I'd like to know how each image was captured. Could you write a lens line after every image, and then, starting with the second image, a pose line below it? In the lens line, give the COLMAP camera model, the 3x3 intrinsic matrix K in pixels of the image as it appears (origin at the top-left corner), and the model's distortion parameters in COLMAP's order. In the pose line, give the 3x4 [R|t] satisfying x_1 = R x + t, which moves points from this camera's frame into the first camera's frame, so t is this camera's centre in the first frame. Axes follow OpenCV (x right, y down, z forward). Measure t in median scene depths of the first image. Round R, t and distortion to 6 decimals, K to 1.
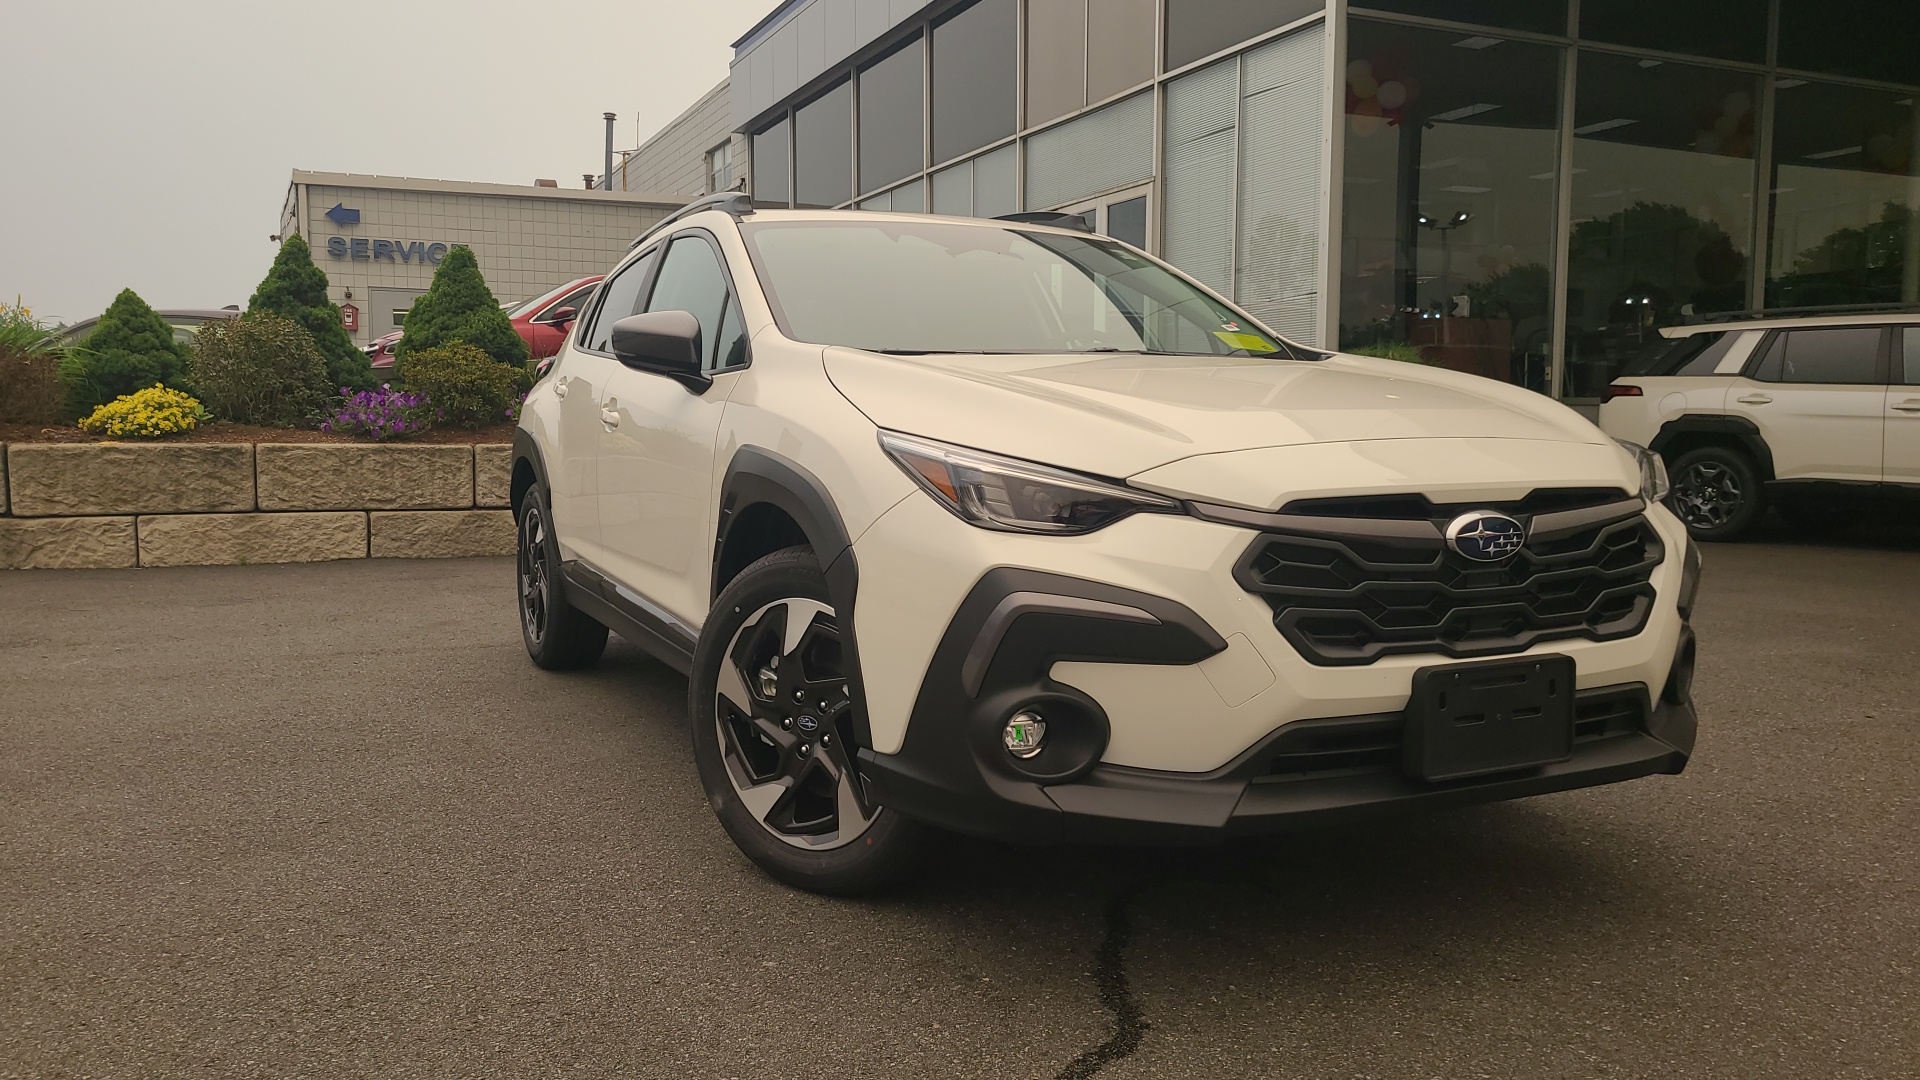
lens RADIAL K [[1377.8, 0, 913.0], [0, 1377.8, 542.9], [0, 0, 1]] dist [0.060303, -0.027639]
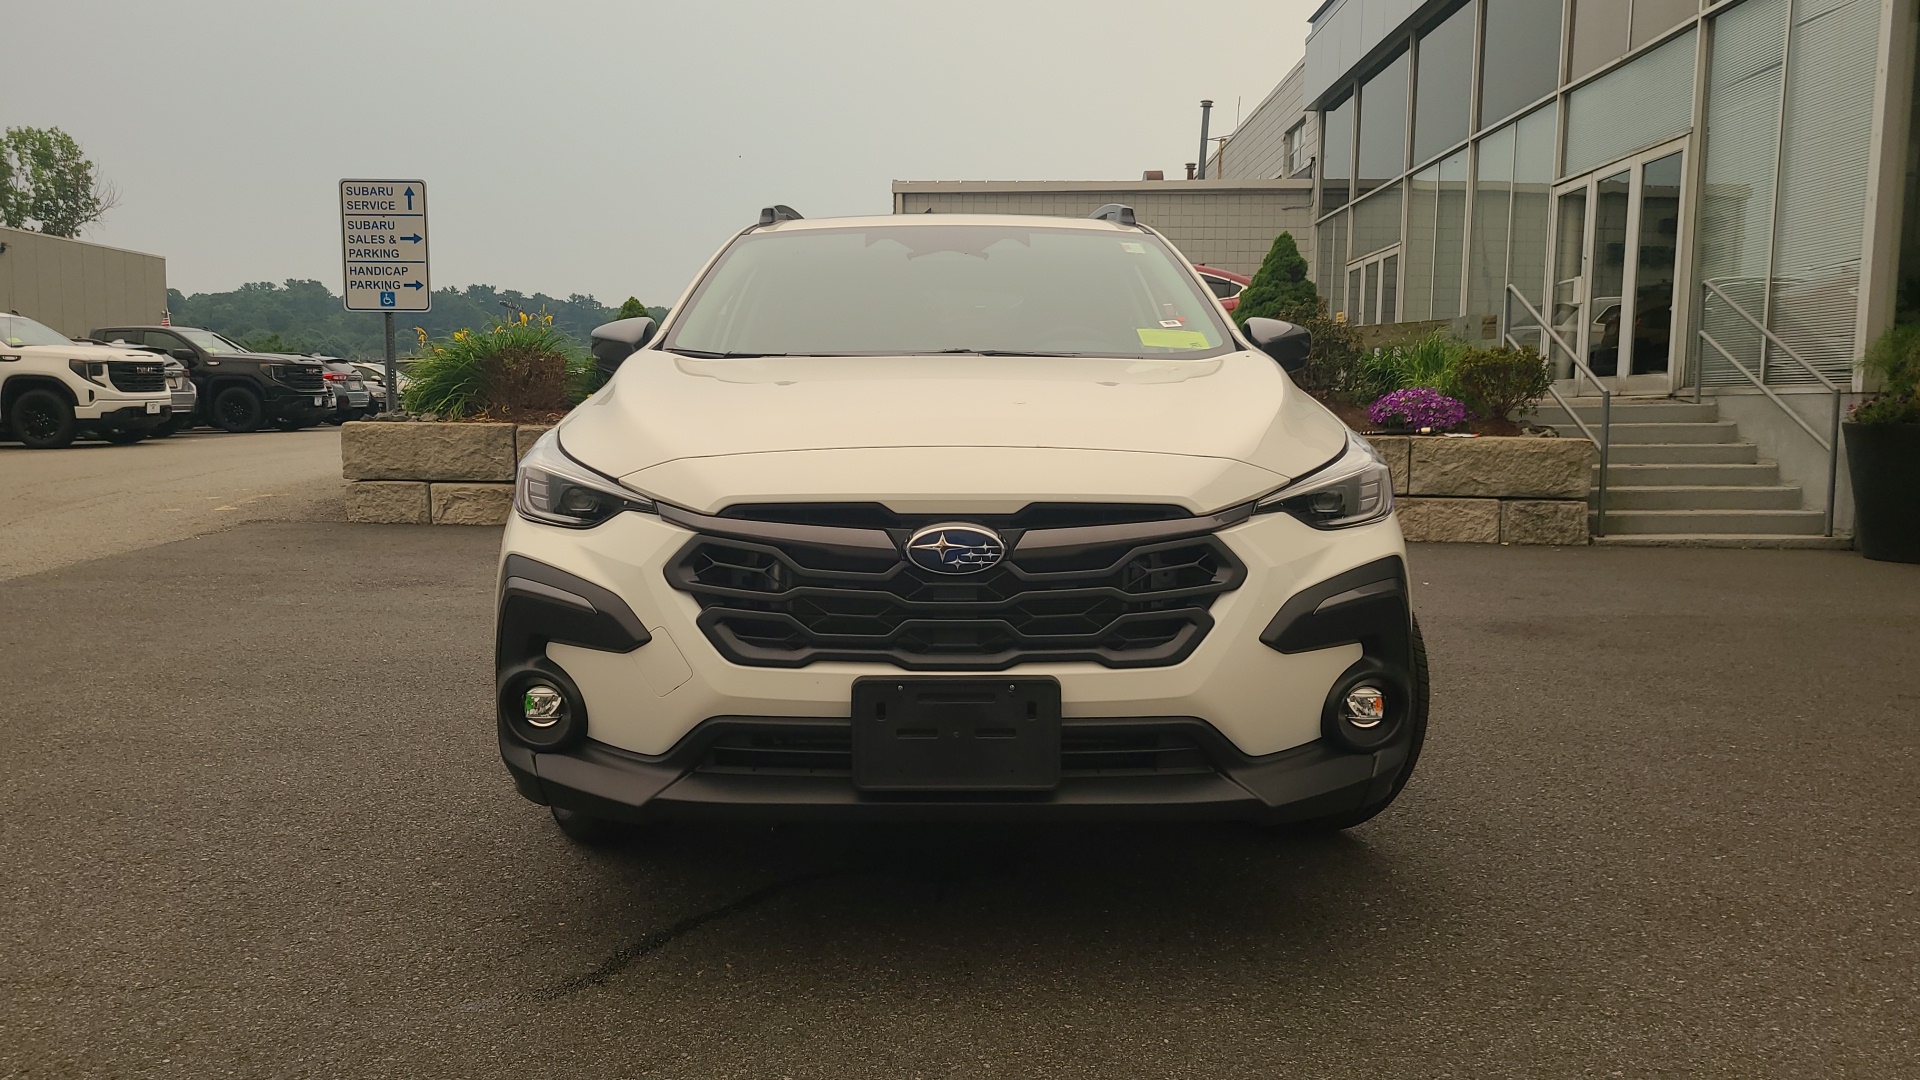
lens RADIAL K [[1377.8, 0, 950.6], [0, 1377.8, 549.3], [0, 0, 1]] dist [0.060303, -0.027639]
pose [[0.909789, 0.051077, -0.411917, 0.127960], [-0.044920, 0.998687, 0.024621, -0.004488], [0.412634, -0.003897, 0.910889, 0.018549]]
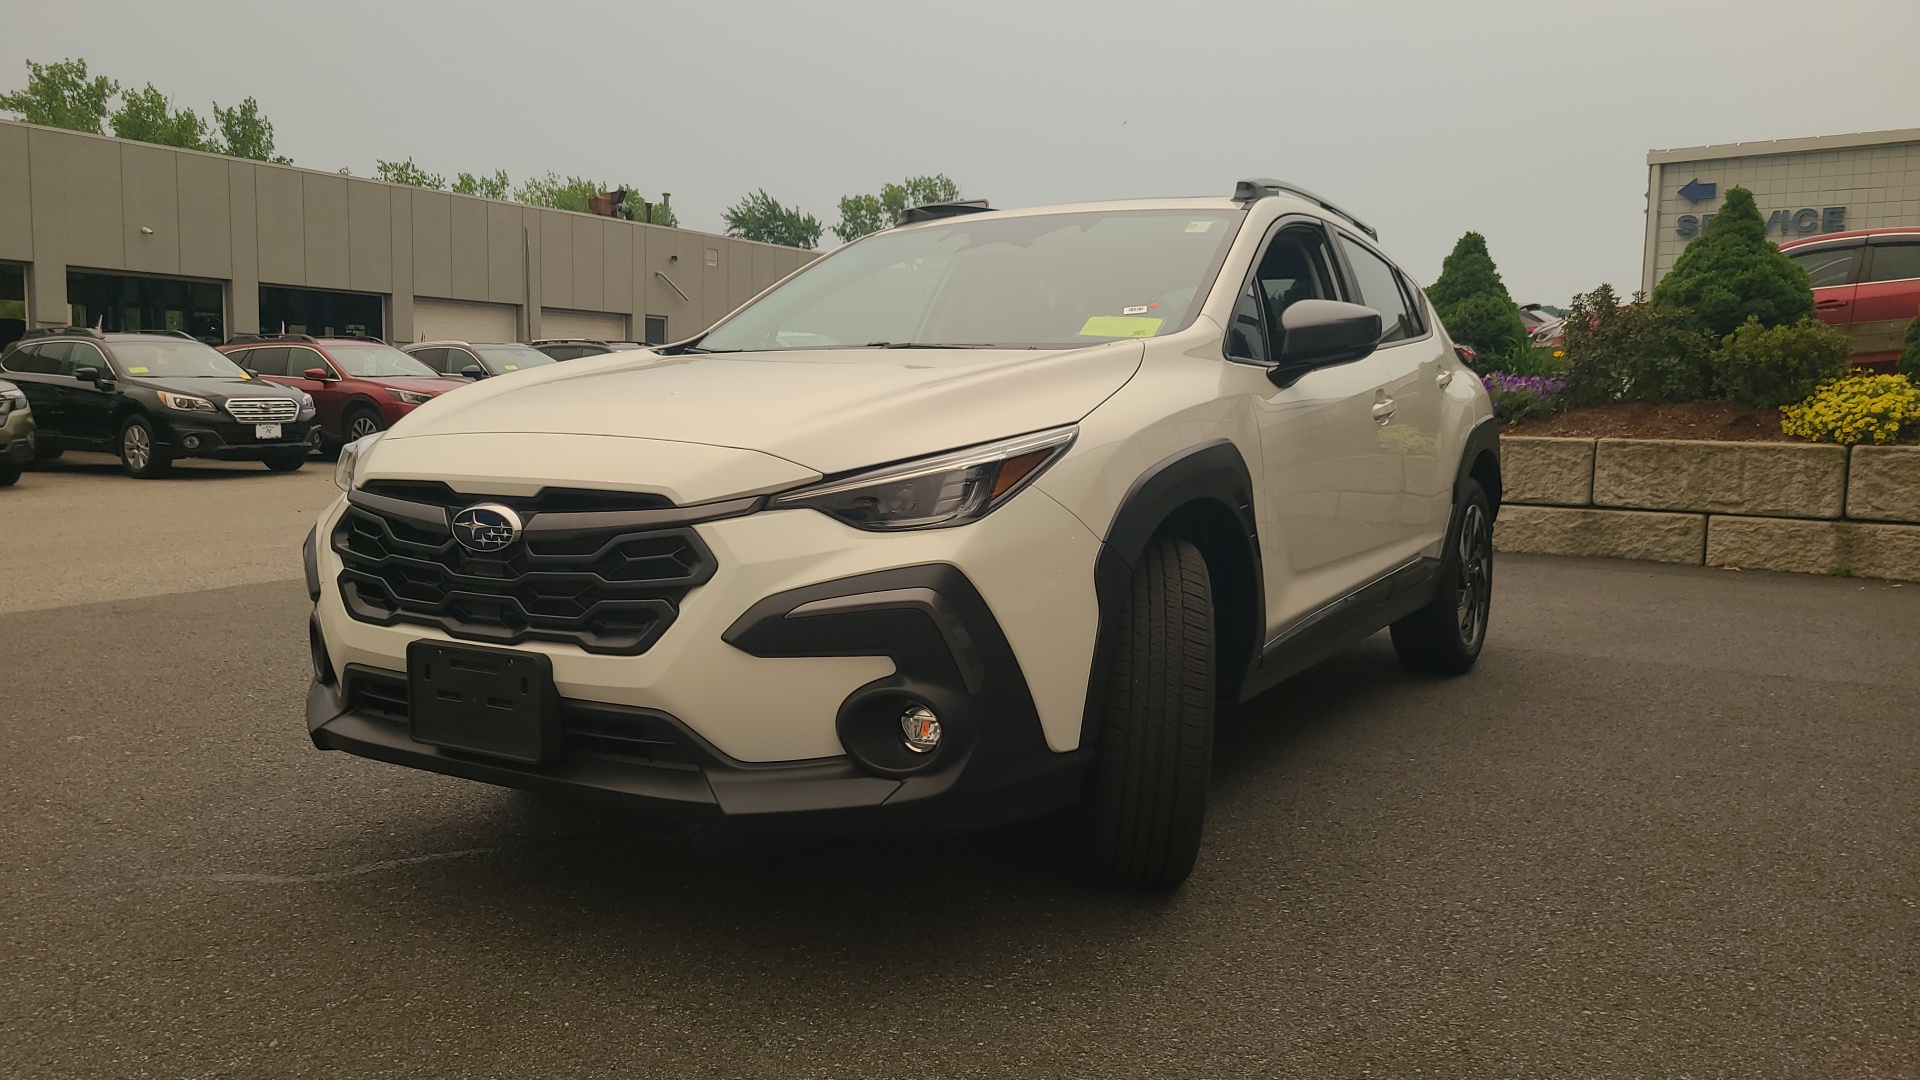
lens RADIAL K [[1444.2, 0, 941.8], [0, 1444.2, 547.5], [0, 0, 1]] dist [0.029371, -0.007438]
pose [[0.552661, 0.088623, -0.828680, 0.238351], [-0.085138, 0.995132, 0.049644, -0.011603], [0.829046, 0.043116, 0.557516, 0.107417]]
